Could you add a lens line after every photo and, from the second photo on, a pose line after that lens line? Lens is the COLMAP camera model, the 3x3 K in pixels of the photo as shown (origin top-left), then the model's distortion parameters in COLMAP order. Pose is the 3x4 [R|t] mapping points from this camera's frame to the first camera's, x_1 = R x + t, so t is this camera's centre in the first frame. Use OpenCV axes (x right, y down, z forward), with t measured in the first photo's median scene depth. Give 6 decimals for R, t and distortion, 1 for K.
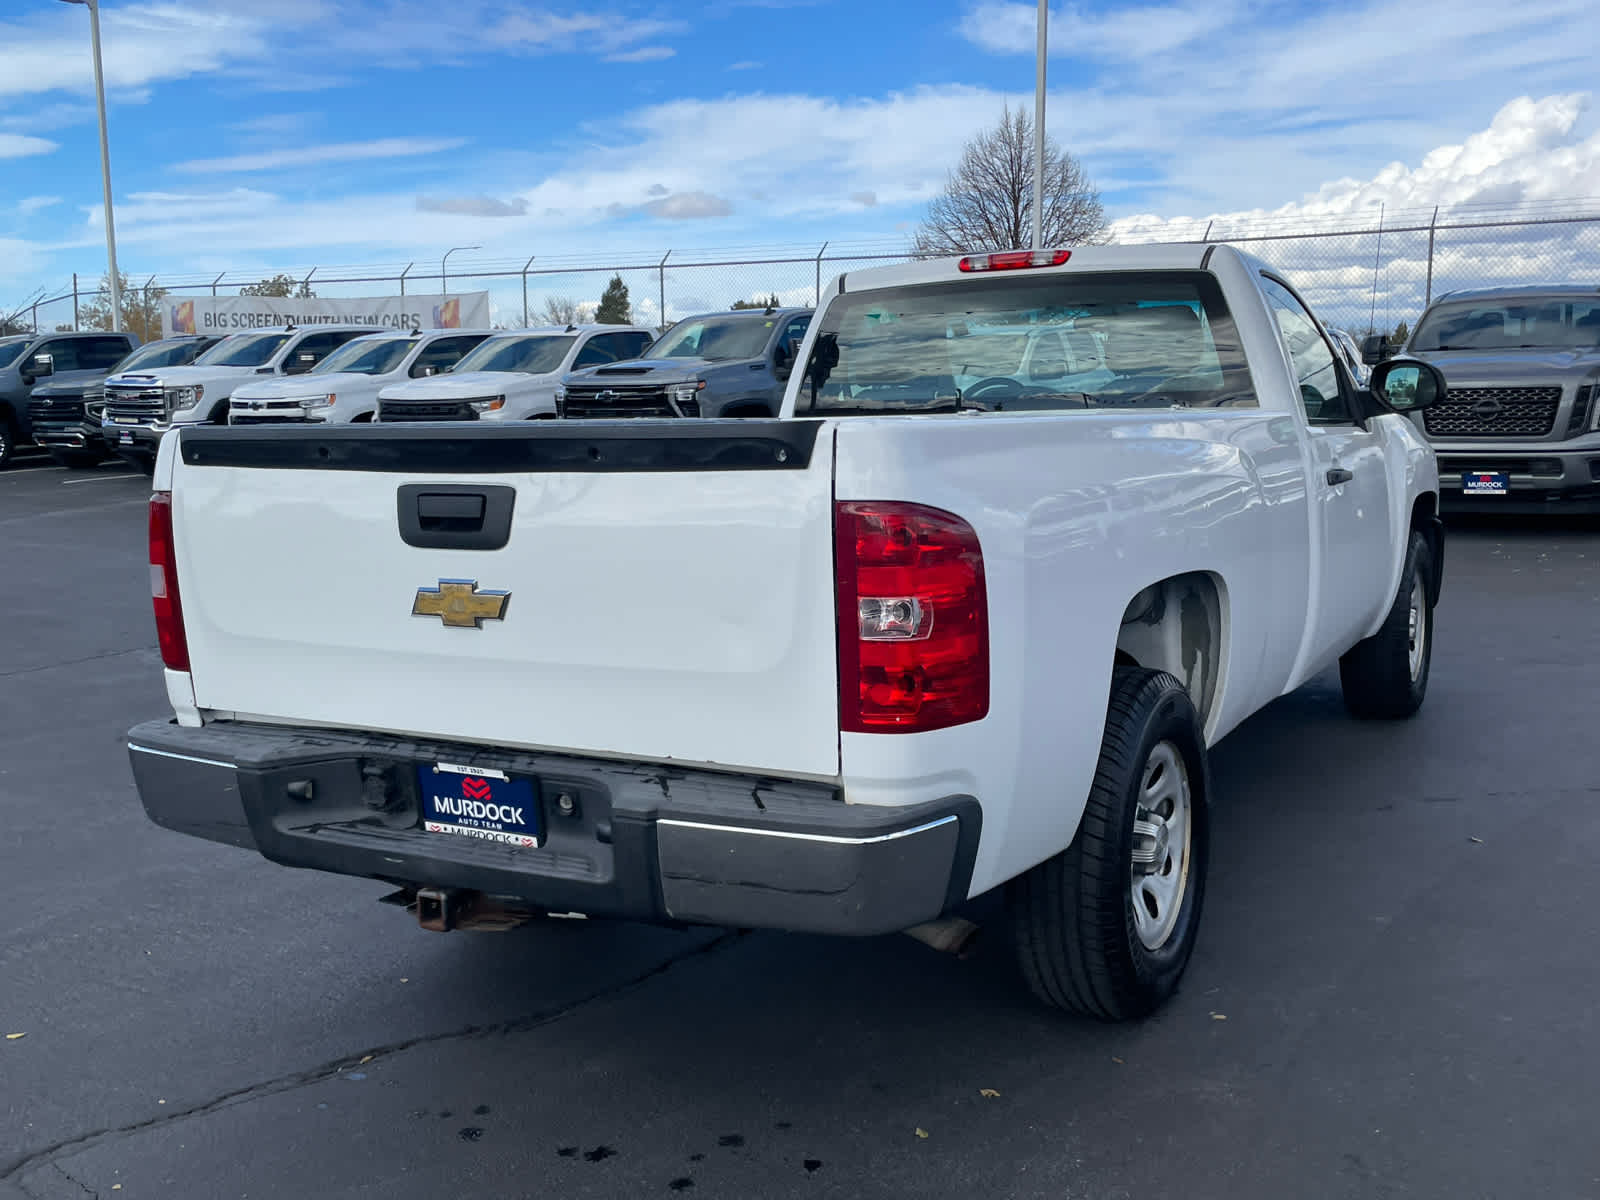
lens RADIAL K [[1577.9, 0, 816.6], [0, 1577.9, 591.1], [0, 0, 1]] dist [0.117000, -0.181164]
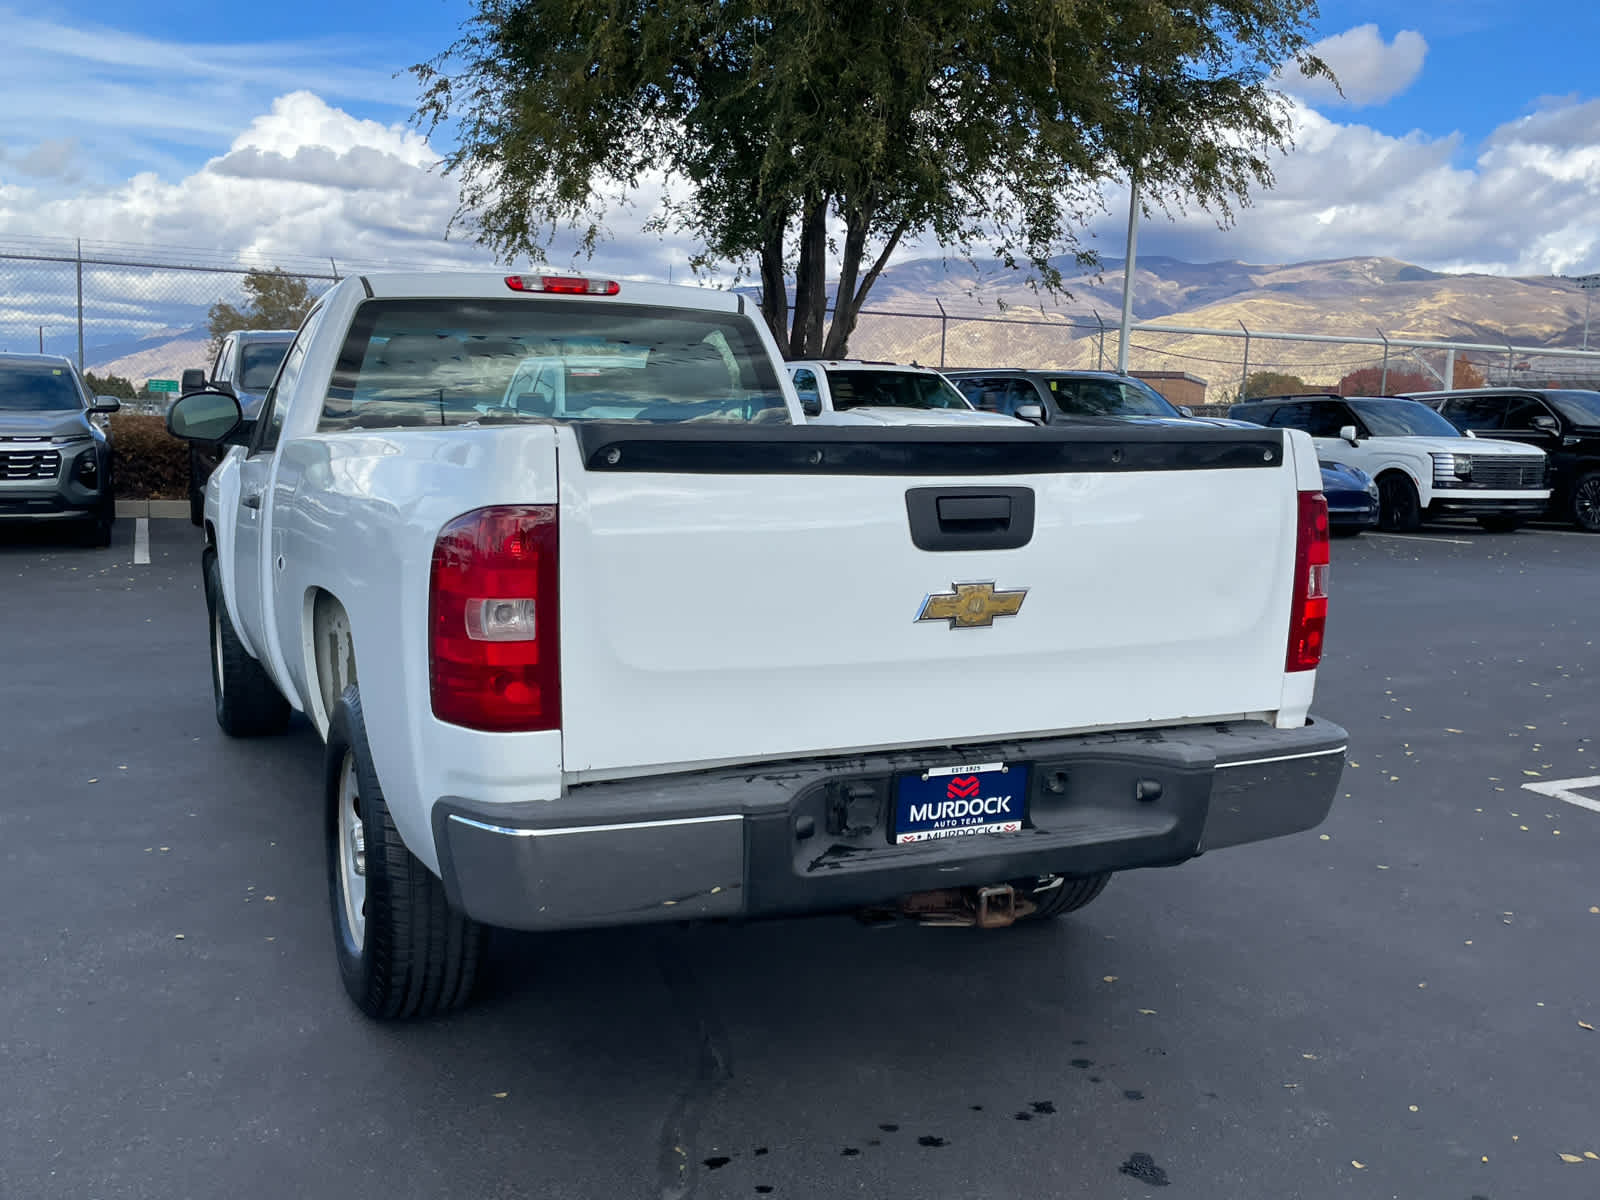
lens RADIAL K [[1583.8, 0, 821.4], [0, 1583.8, 606.3], [0, 0, 1]] dist [0.103038, -0.154495]
pose [[0.579907, -0.065310, 0.812060, -0.193307], [0.080130, 0.996521, 0.022923, -0.003762], [-0.810732, 0.051777, 0.583123, 0.085340]]
